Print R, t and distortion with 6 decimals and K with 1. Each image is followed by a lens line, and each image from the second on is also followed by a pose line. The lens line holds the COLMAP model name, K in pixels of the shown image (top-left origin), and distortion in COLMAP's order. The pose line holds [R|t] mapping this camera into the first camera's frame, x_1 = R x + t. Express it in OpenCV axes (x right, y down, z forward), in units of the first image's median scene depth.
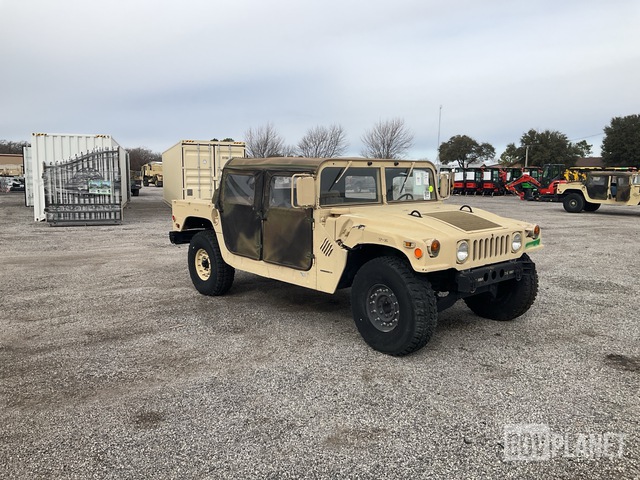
lens RADIAL K [[526.3, 0, 320.0], [0, 526.3, 240.0], [0, 0, 1]] dist [-0.001254, 0.001308]
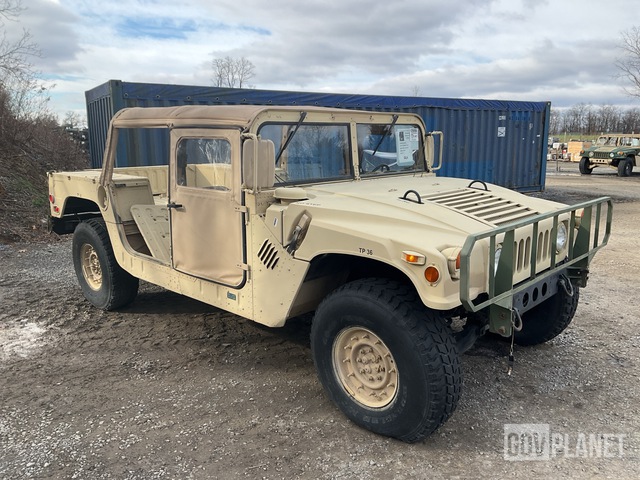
lens RADIAL K [[526.3, 0, 320.0], [0, 526.3, 240.0], [0, 0, 1]] dist [-0.001254, 0.001308]
pose [[0.994704, -0.025789, 0.099497, 0.011320], [0.018241, 0.996938, 0.076039, -0.047213], [-0.101154, -0.073822, 0.992128, 0.379848]]
